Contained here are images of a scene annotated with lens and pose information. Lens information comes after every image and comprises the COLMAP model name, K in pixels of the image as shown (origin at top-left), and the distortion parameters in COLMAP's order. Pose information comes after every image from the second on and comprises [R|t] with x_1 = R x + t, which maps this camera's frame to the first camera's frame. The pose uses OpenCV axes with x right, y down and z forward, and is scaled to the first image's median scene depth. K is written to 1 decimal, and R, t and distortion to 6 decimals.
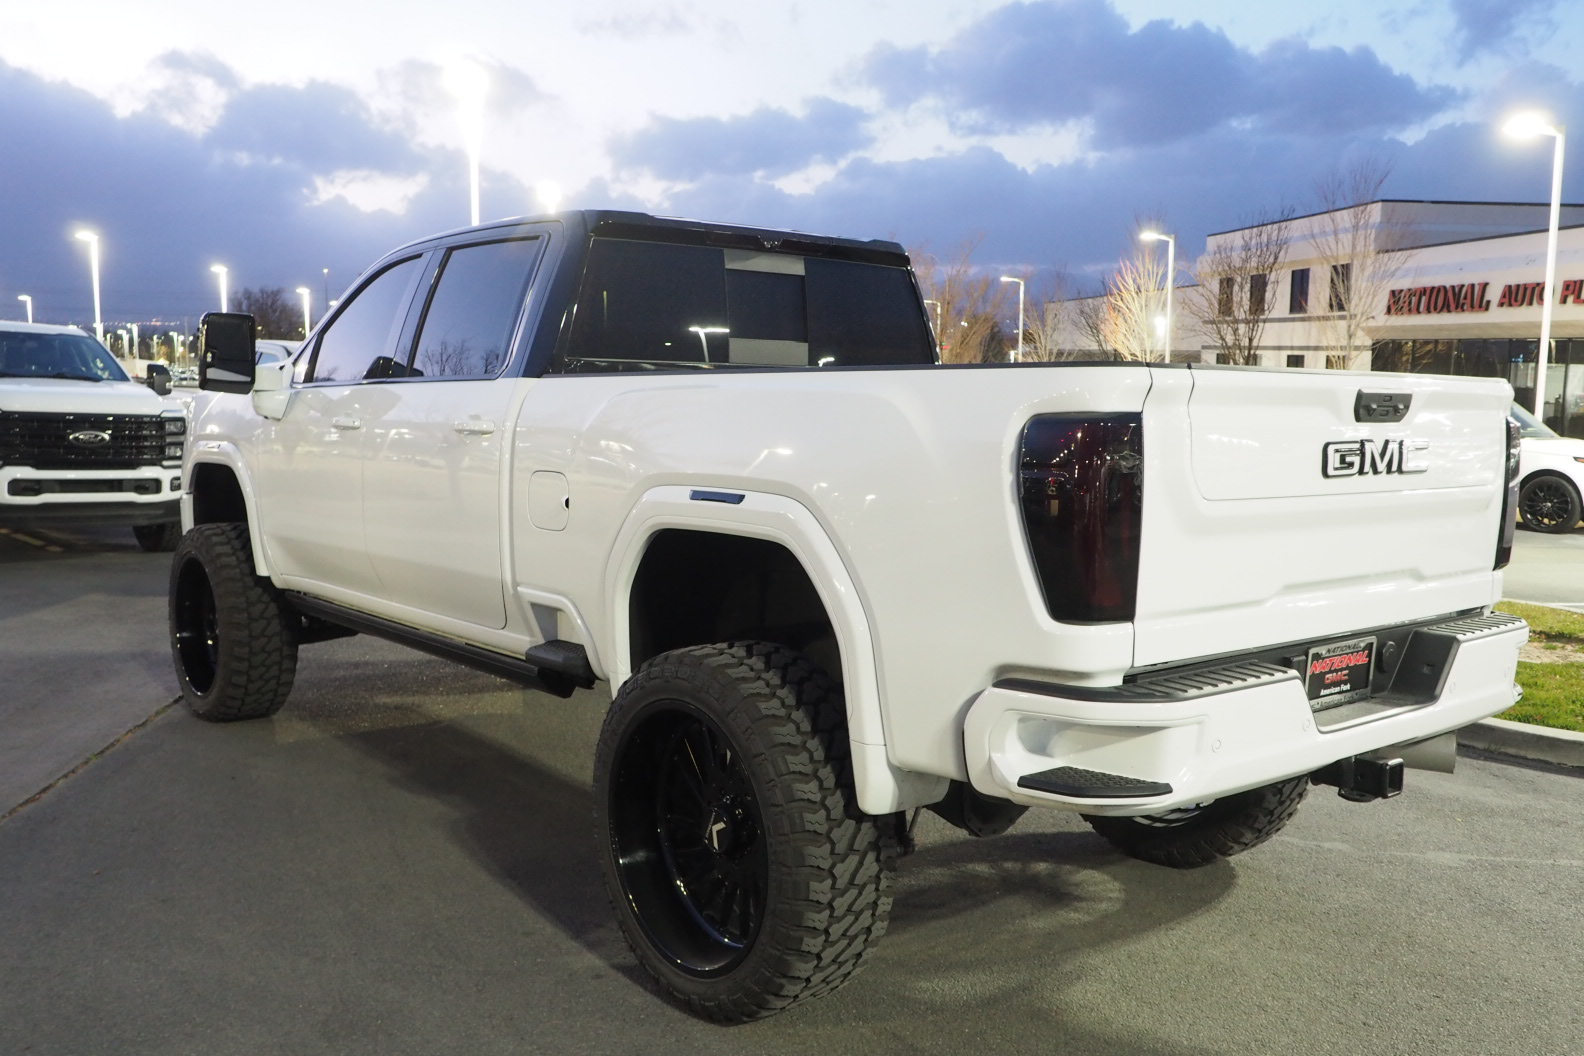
lens RADIAL K [[1421.7, 0, 795.3], [0, 1421.7, 528.9], [0, 0, 1]] dist [0.010350, 0.004441]
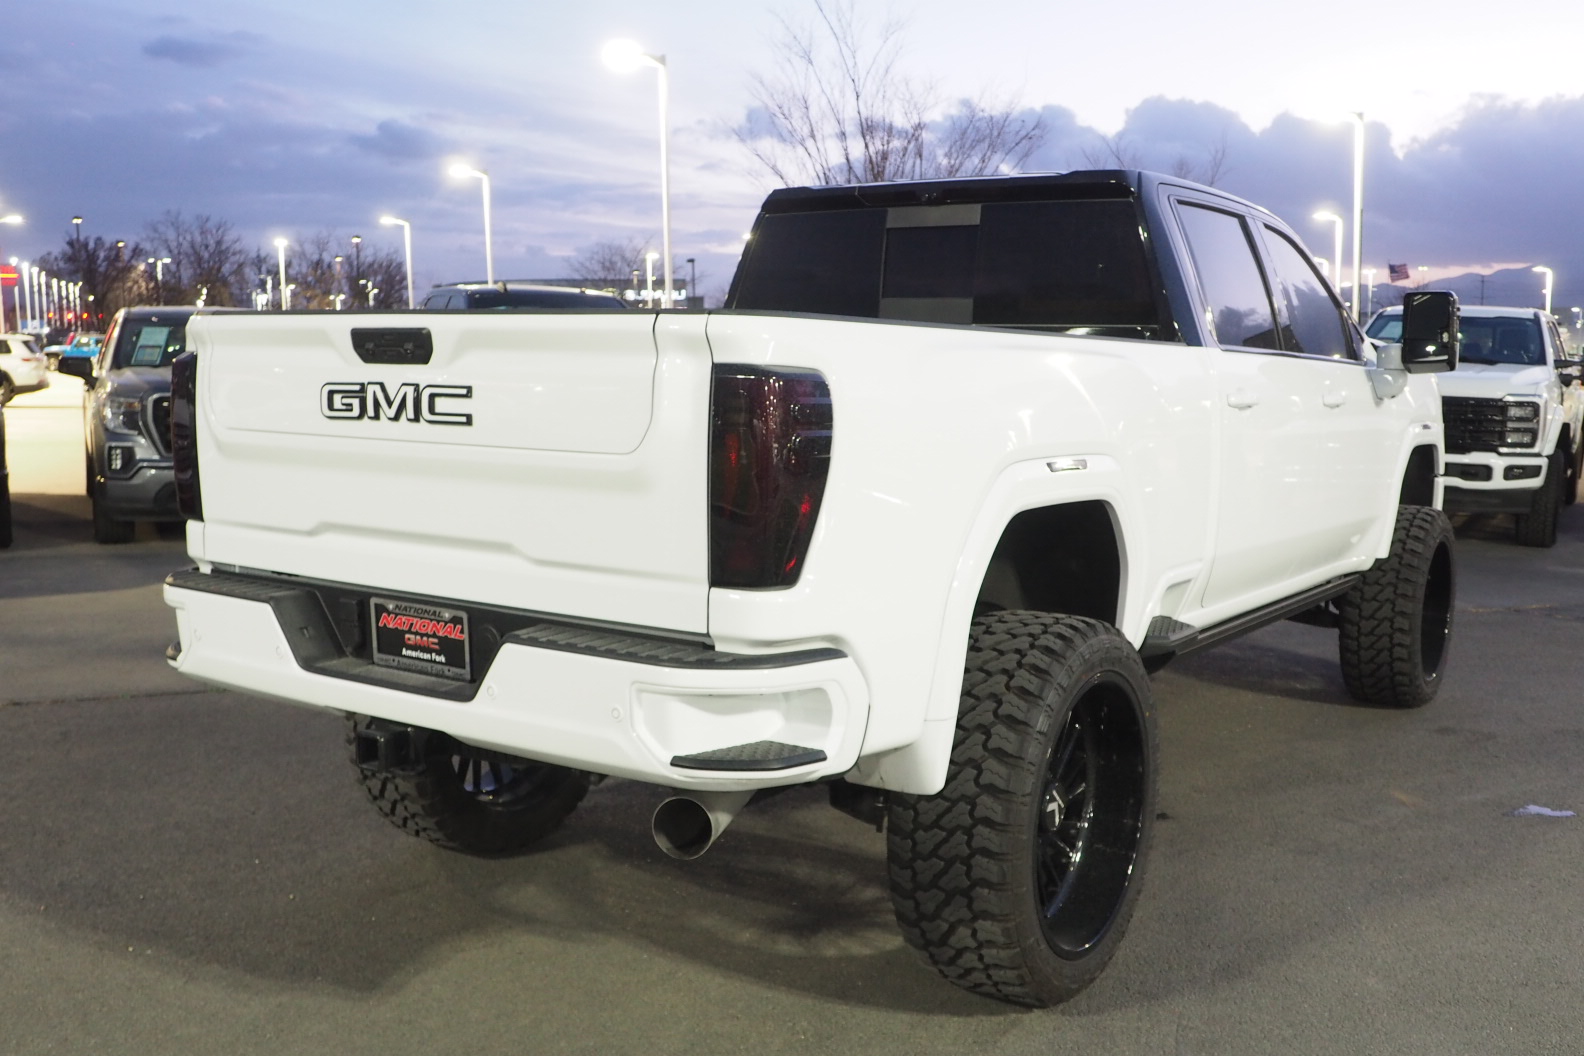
lens RADIAL K [[1510.1, 0, 793.9], [0, 1510.1, 524.6], [0, 0, 1]] dist [0.009611, 0.000000]
pose [[0.276382, 0.096196, -0.956221, 1.184195], [-0.103585, 0.992163, 0.069872, -0.055722], [0.955449, 0.079739, 0.284181, 0.813941]]
